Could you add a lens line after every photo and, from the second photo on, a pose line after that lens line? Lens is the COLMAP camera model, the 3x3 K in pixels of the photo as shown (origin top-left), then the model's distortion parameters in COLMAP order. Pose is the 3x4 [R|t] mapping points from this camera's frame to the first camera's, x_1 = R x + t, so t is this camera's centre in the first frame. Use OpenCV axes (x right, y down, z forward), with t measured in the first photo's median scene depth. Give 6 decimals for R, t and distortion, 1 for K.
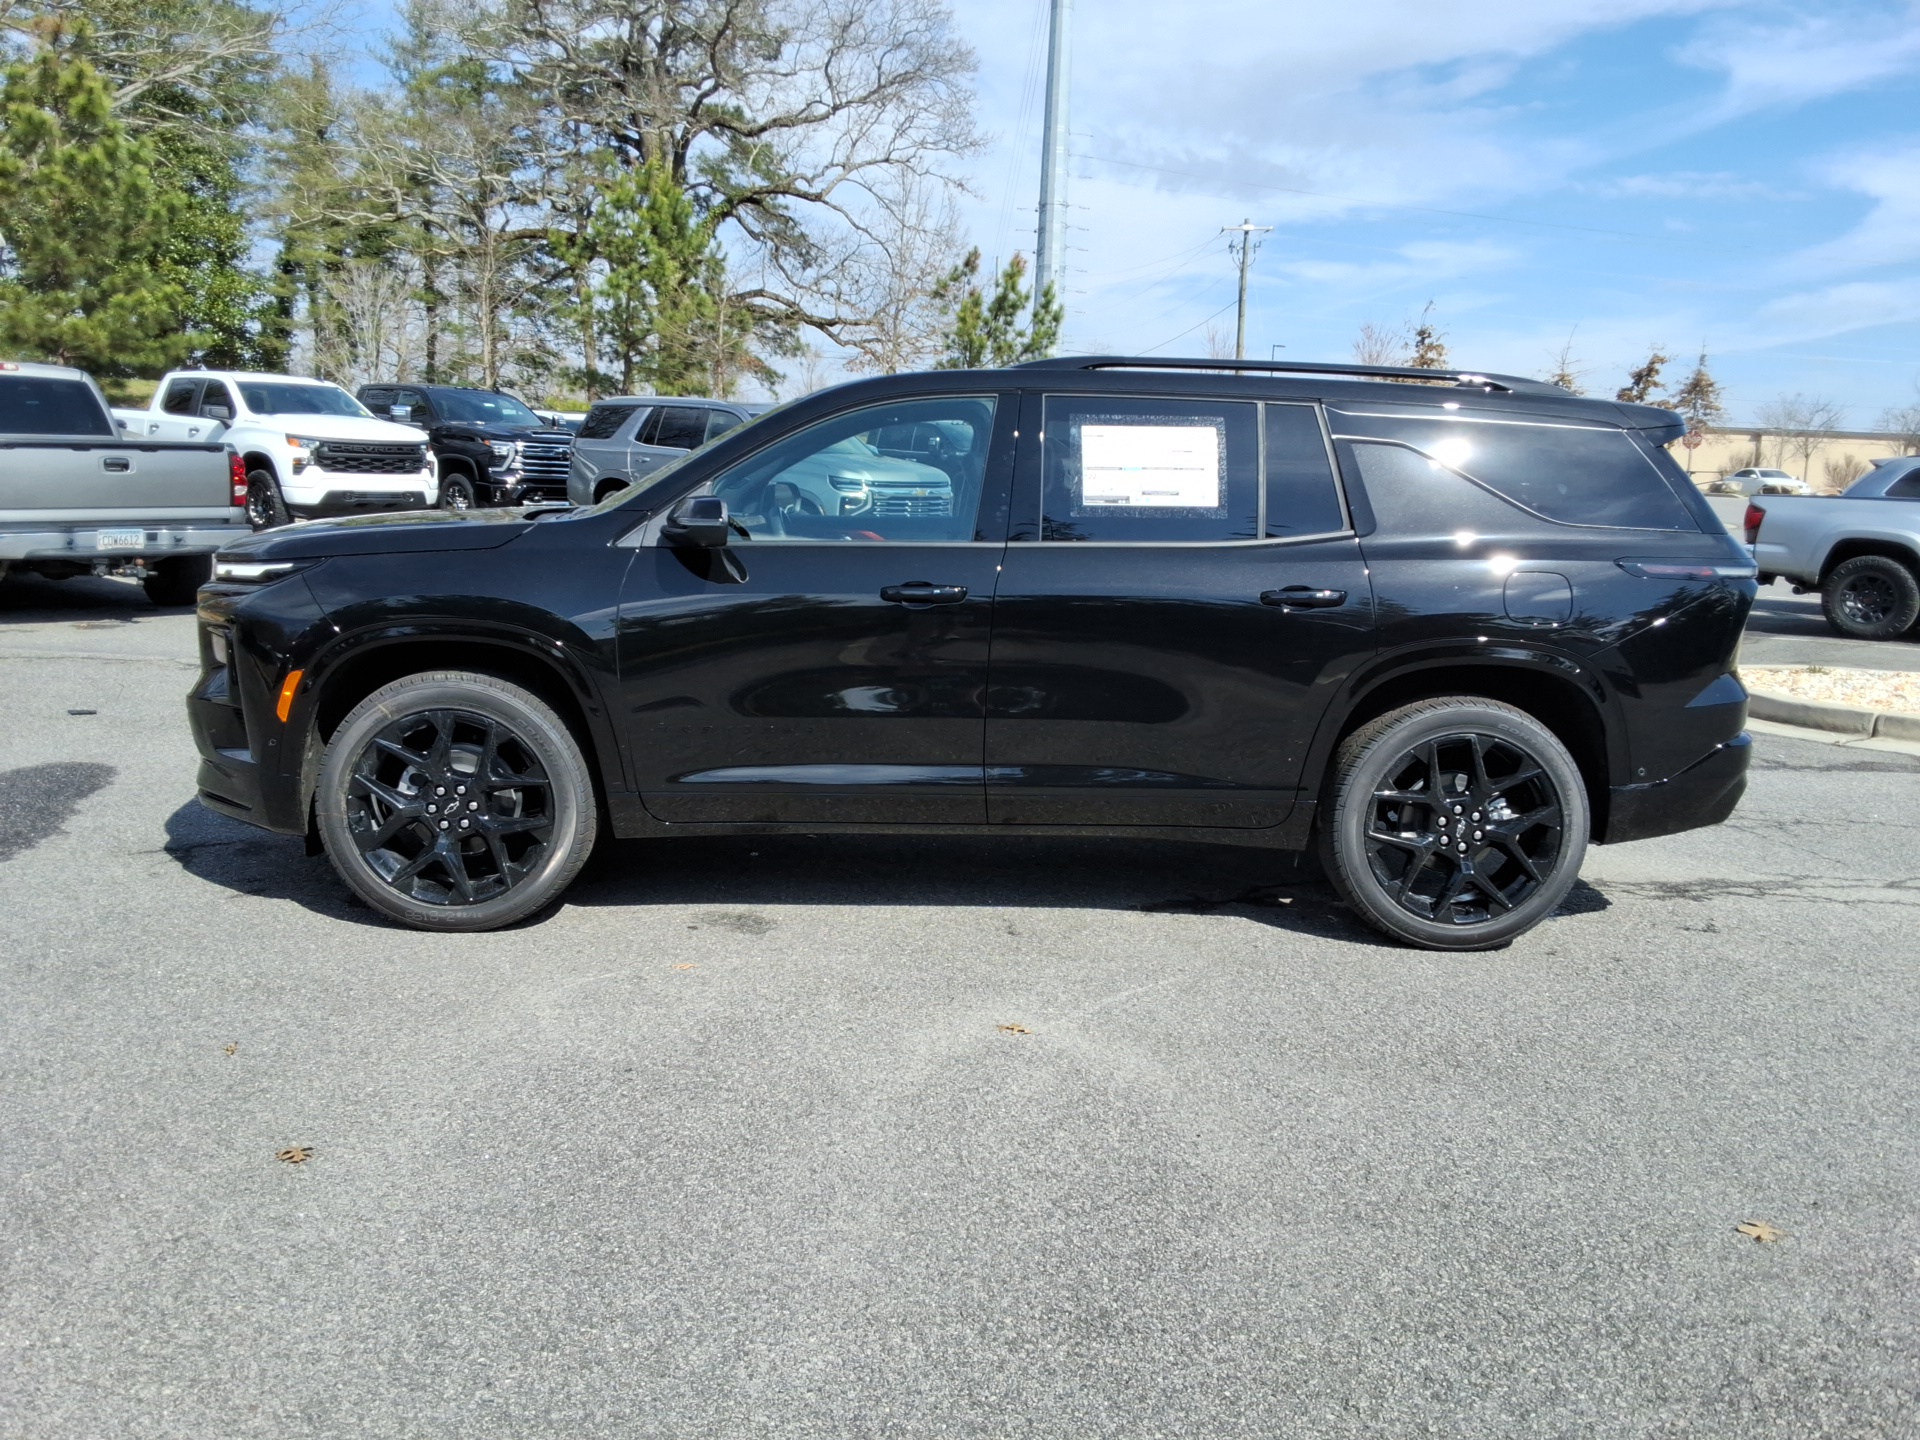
lens RADIAL K [[1537.2, 0, 978.6], [0, 1537.2, 698.7], [0, 0, 1]] dist [0.109684, -0.181323]
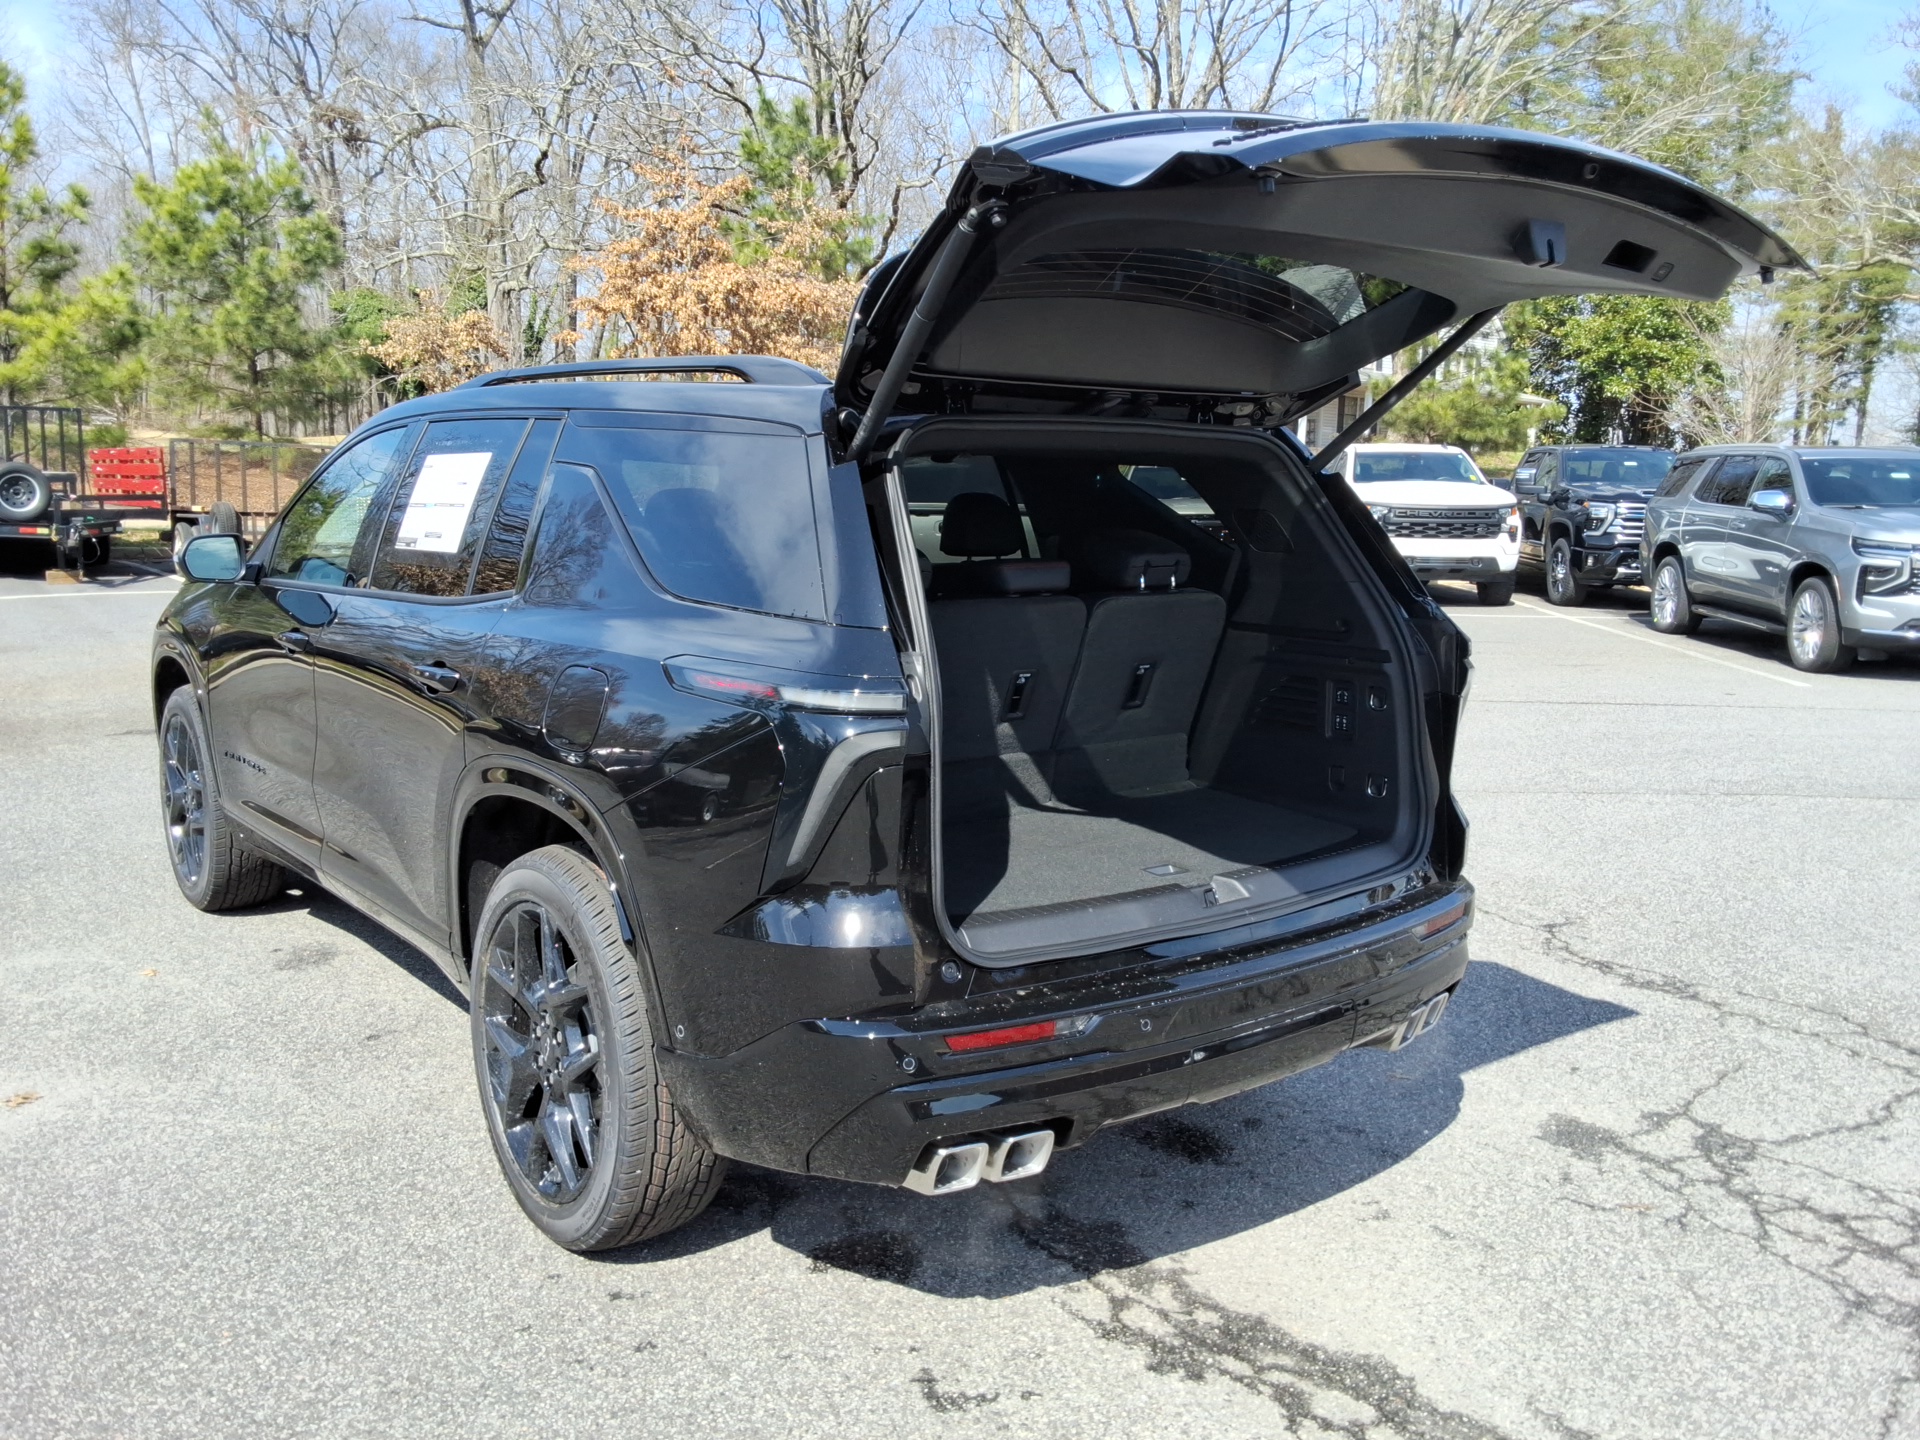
lens RADIAL K [[1537.2, 0, 964.6], [0, 1537.2, 684.6], [0, 0, 1]] dist [0.113780, -0.183939]
pose [[0.586988, 0.078326, -0.805798, 0.128941], [-0.121197, 0.992595, 0.008197, -0.013203], [0.800472, 0.092848, 0.592134, 0.102428]]
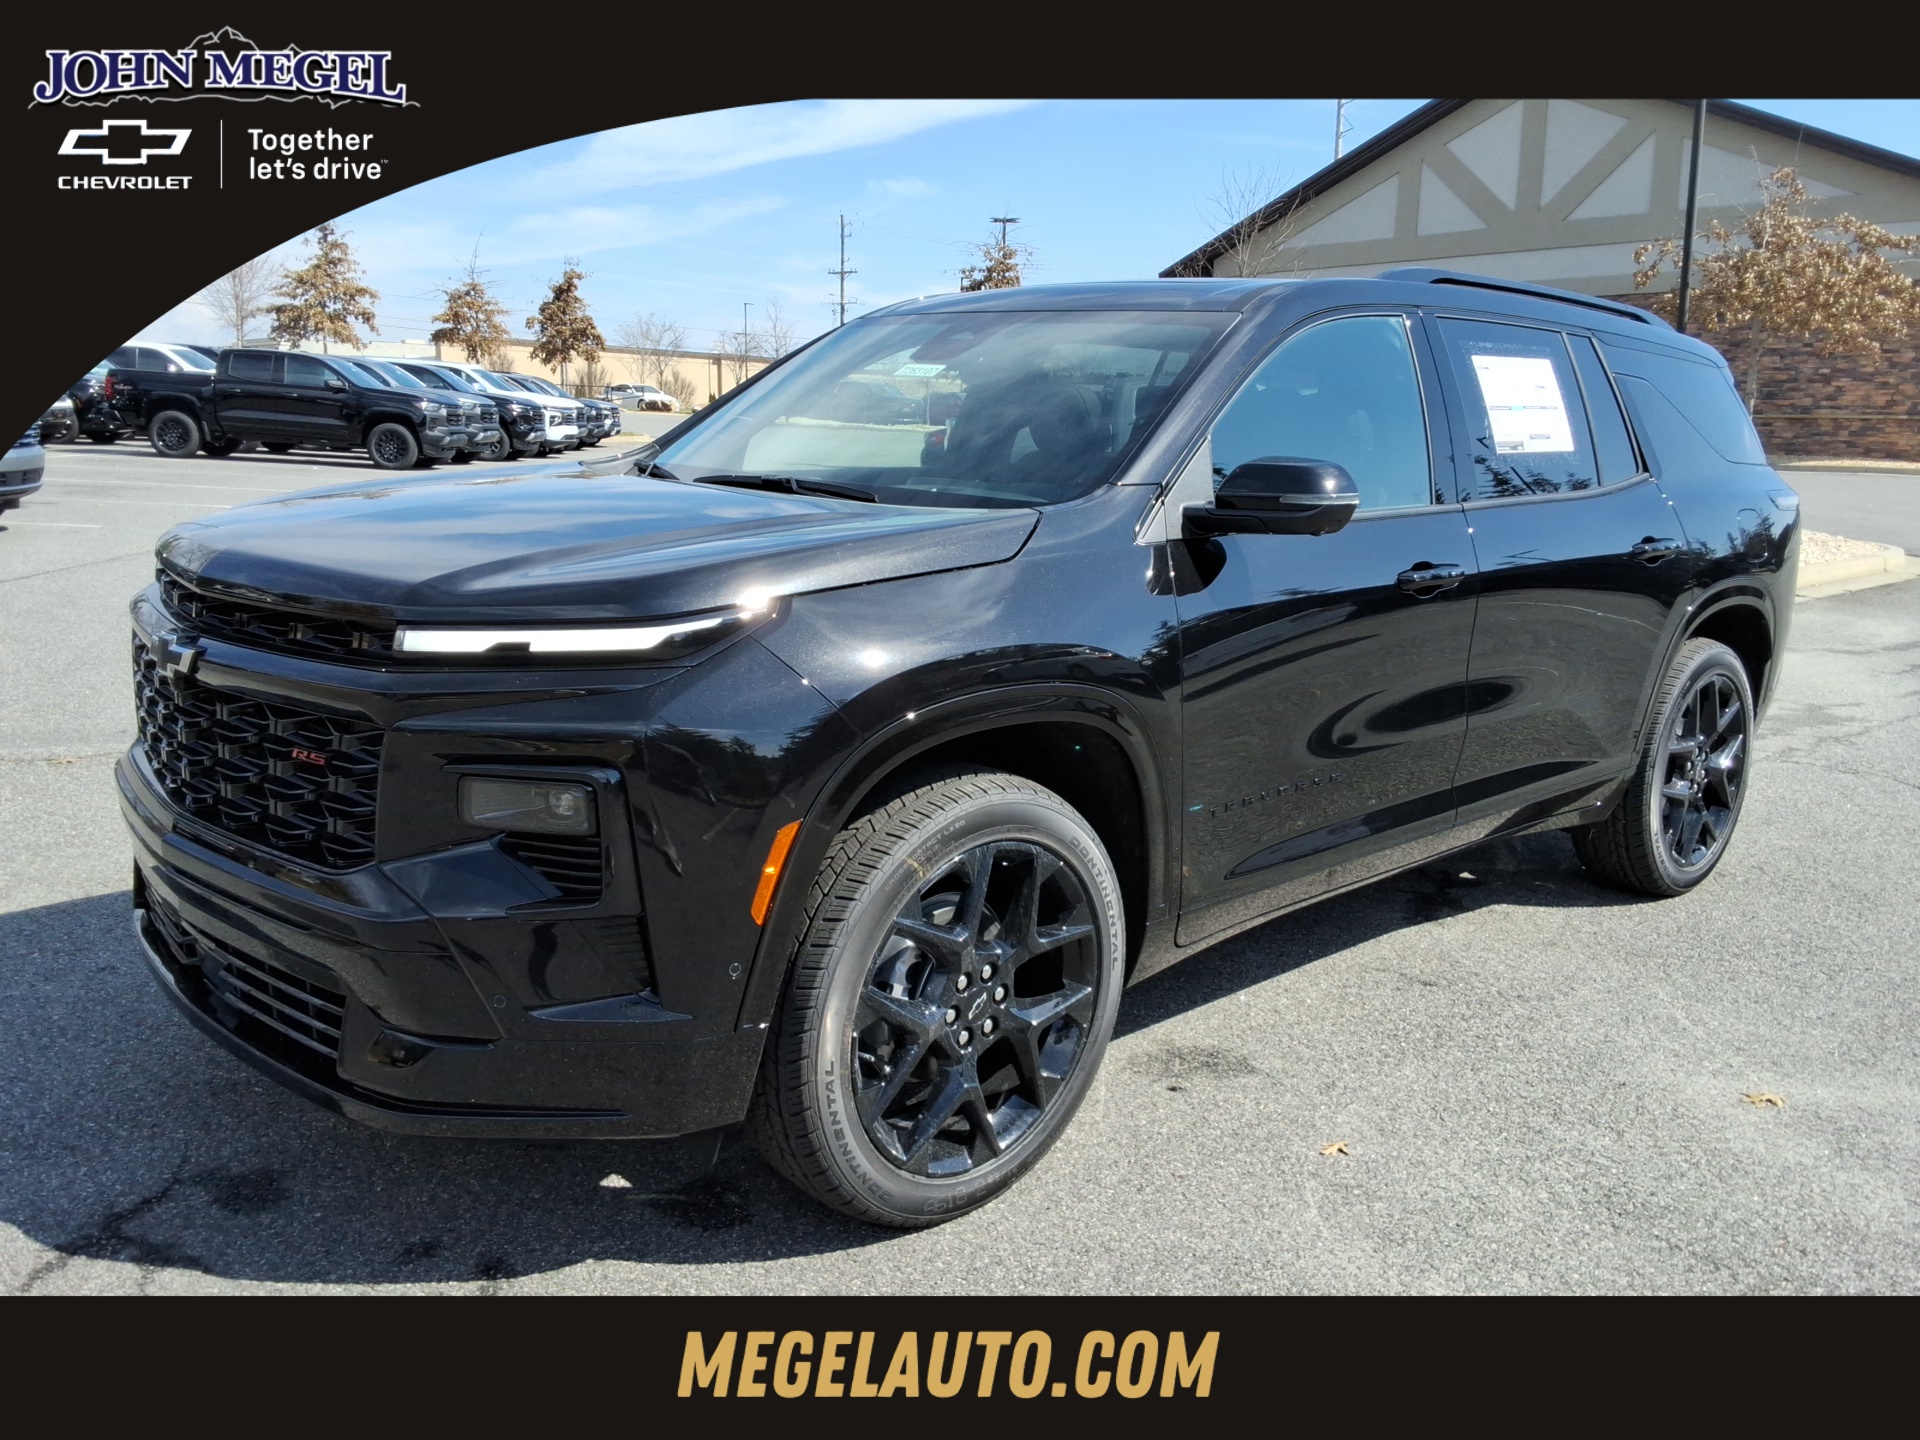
lens RADIAL K [[1549.3, 0, 989.7], [0, 1549.3, 702.5], [0, 0, 1]] dist [0.115021, -0.183189]
pose [[0.745354, -0.129781, 0.653914, -0.095180], [0.092734, 0.991516, 0.091083, -0.013061], [-0.660188, -0.007249, 0.751066, 0.074827]]
